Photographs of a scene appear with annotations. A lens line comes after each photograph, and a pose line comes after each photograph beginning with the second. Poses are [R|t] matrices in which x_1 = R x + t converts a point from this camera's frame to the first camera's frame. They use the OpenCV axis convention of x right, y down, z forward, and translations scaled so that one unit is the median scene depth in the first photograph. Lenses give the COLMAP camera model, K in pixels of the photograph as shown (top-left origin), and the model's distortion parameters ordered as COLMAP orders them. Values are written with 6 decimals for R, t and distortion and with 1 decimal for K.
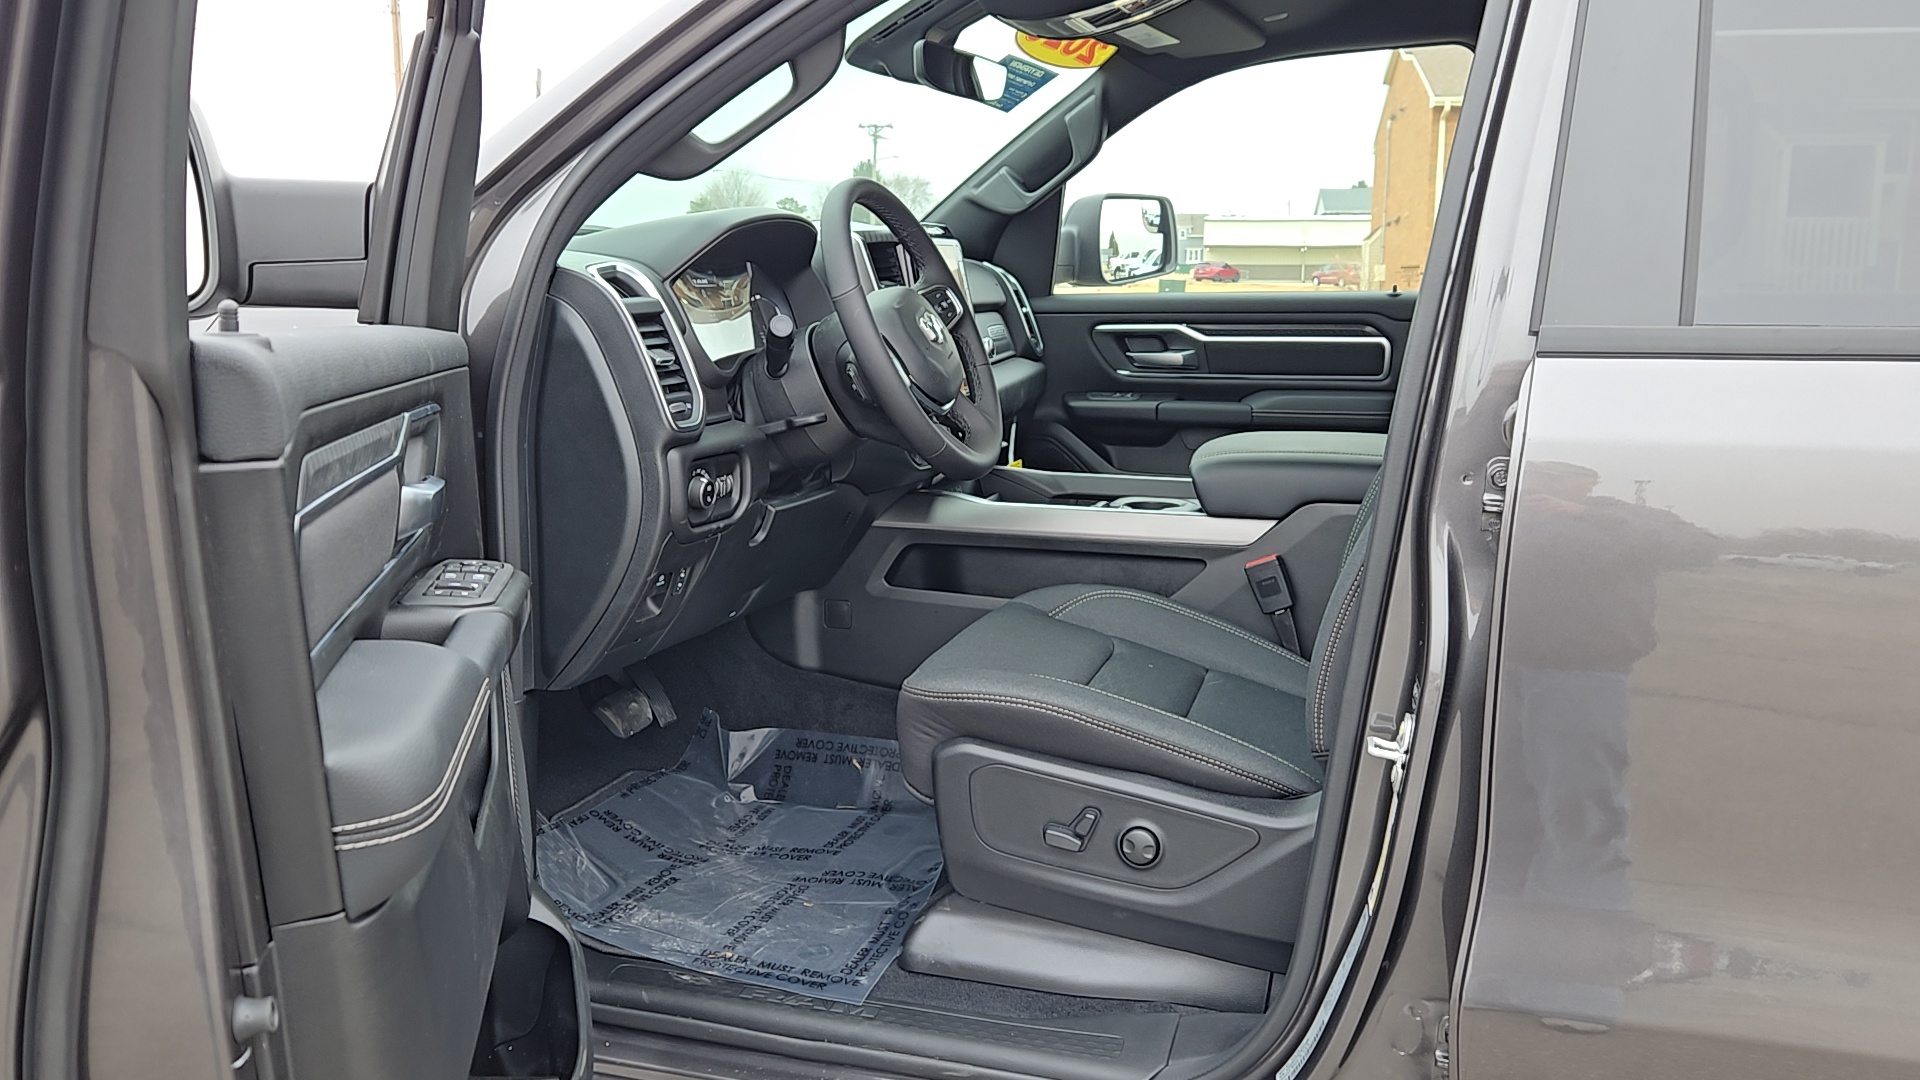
lens RADIAL K [[1584.9, 0, 951.3], [0, 1584.9, 538.6], [0, 0, 1]] dist [0.027398, -0.028278]
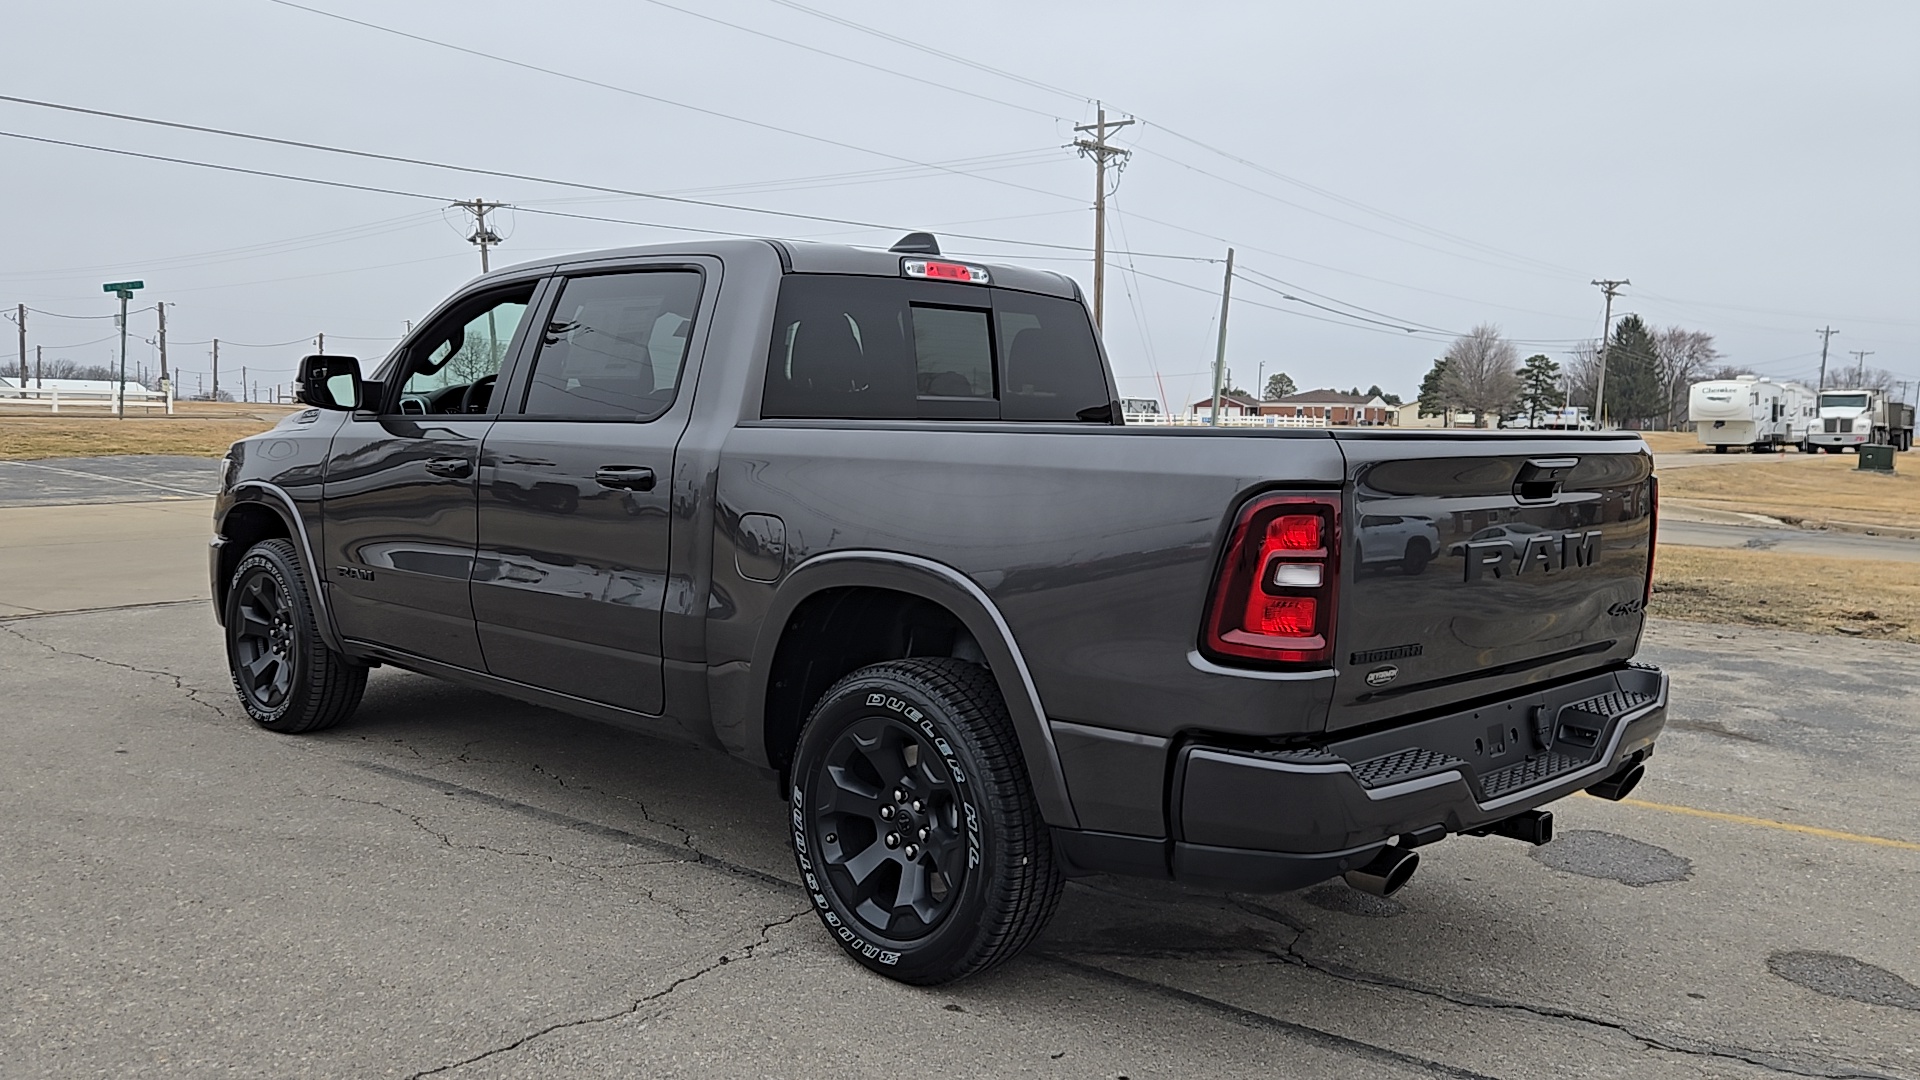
lens RADIAL K [[1584.9, 0, 948.9], [0, 1584.9, 536.6], [0, 0, 1]] dist [0.027398, -0.028278]
pose [[0.892321, 0.051183, -0.448489, 0.109309], [-0.094679, 0.992672, -0.075086, 0.012288], [0.441360, 0.109464, 0.890629, -0.068323]]
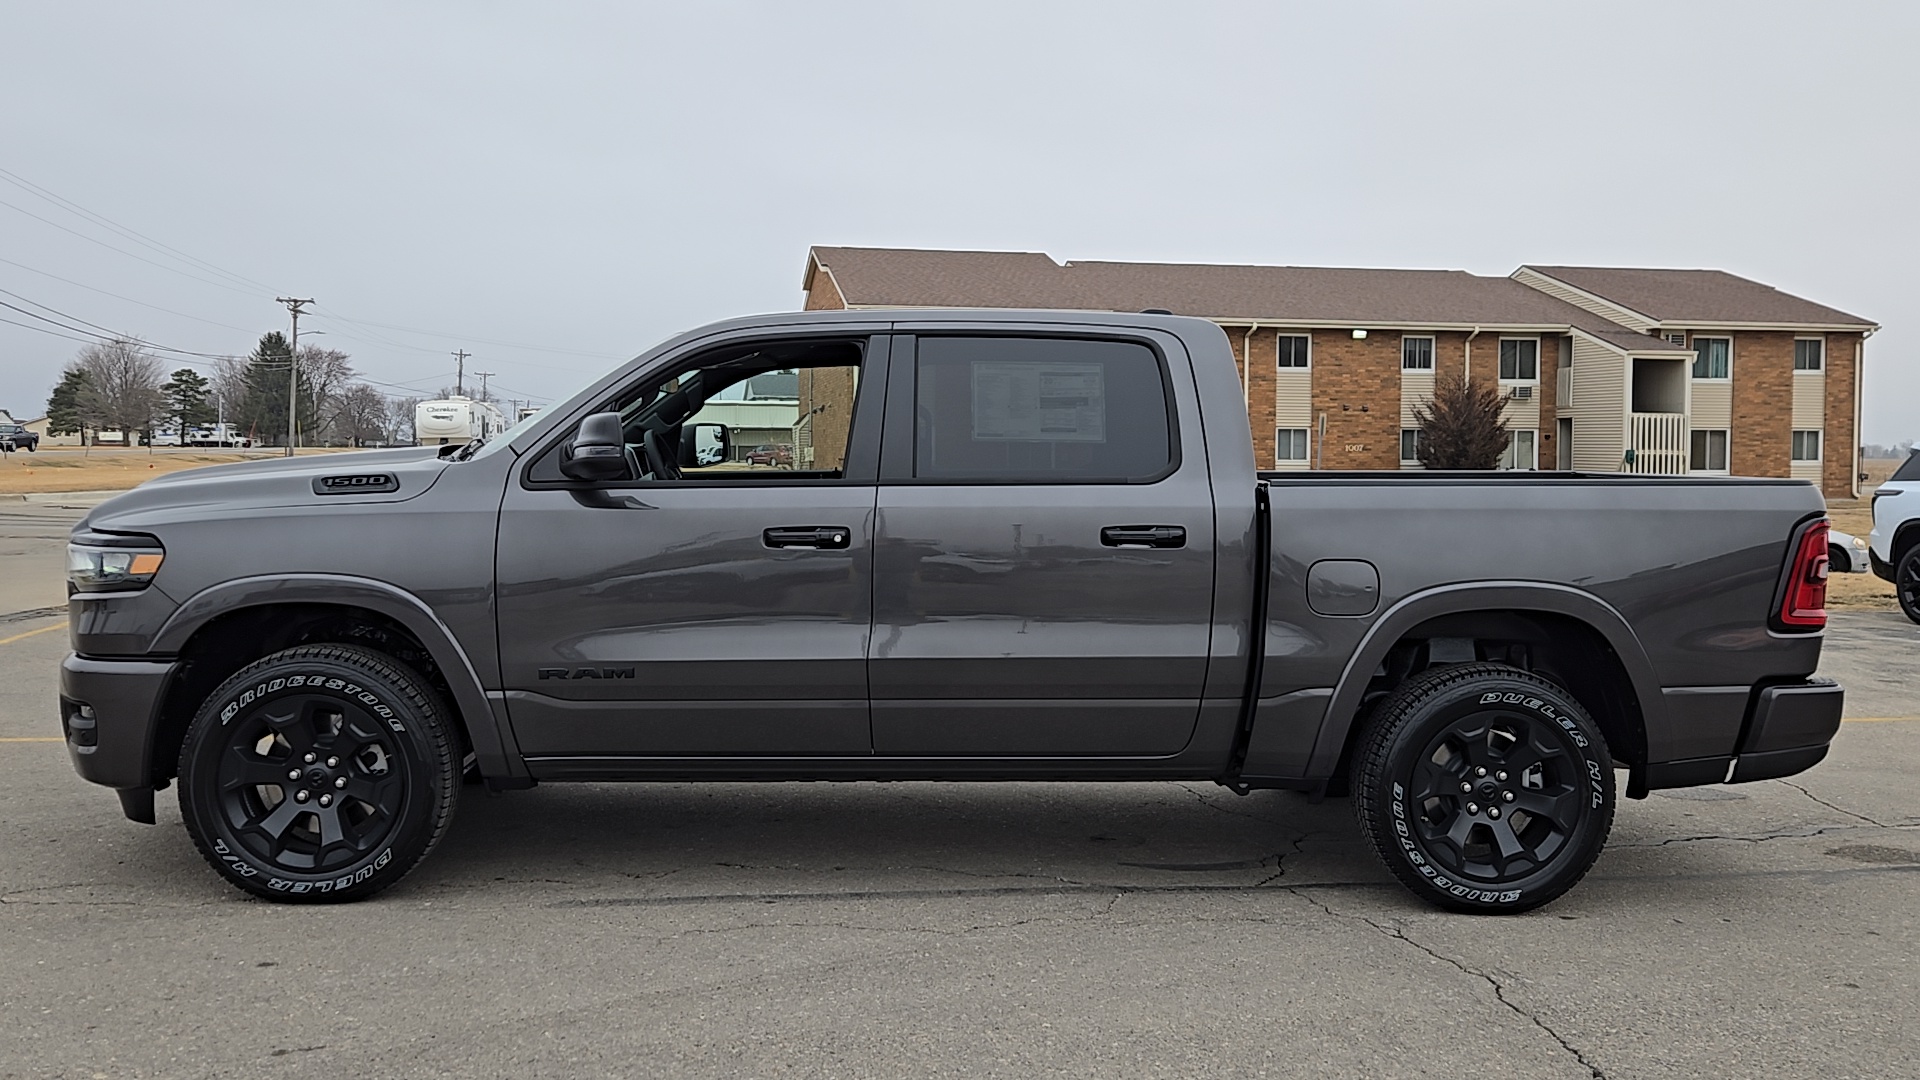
lens RADIAL K [[1584.9, 0, 952.1], [0, 1584.9, 540.8], [0, 0, 1]] dist [0.027398, -0.028278]
pose [[0.938643, -0.014636, 0.344579, -0.025779], [0.052327, 0.993577, -0.100337, 0.013479], [-0.340897, 0.112211, 0.933380, -0.086182]]
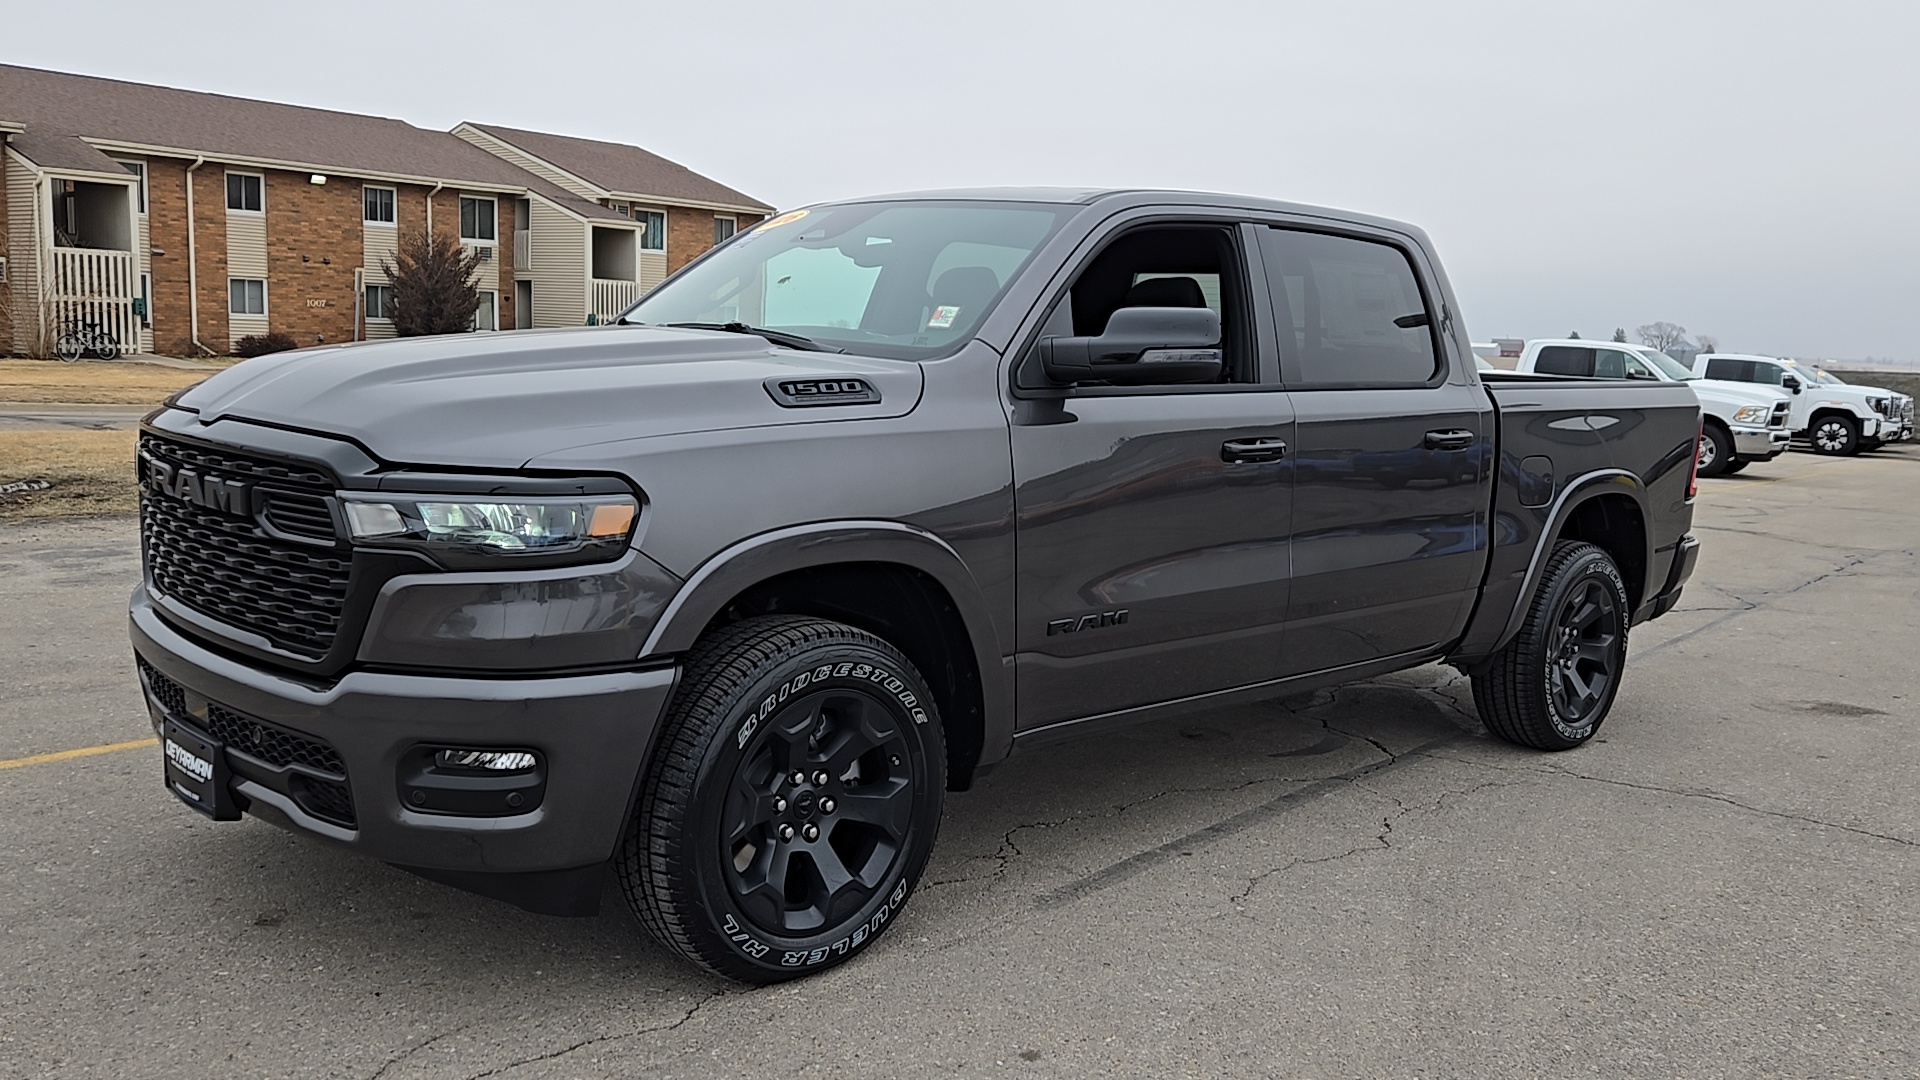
lens RADIAL K [[1584.9, 0, 947.8], [0, 1584.9, 543.1], [0, 0, 1]] dist [0.027398, -0.028278]
pose [[0.486823, -0.098928, 0.867880, -0.103895], [0.110353, 0.992571, 0.051240, -0.001784], [-0.866502, 0.070829, 0.494123, -0.000852]]
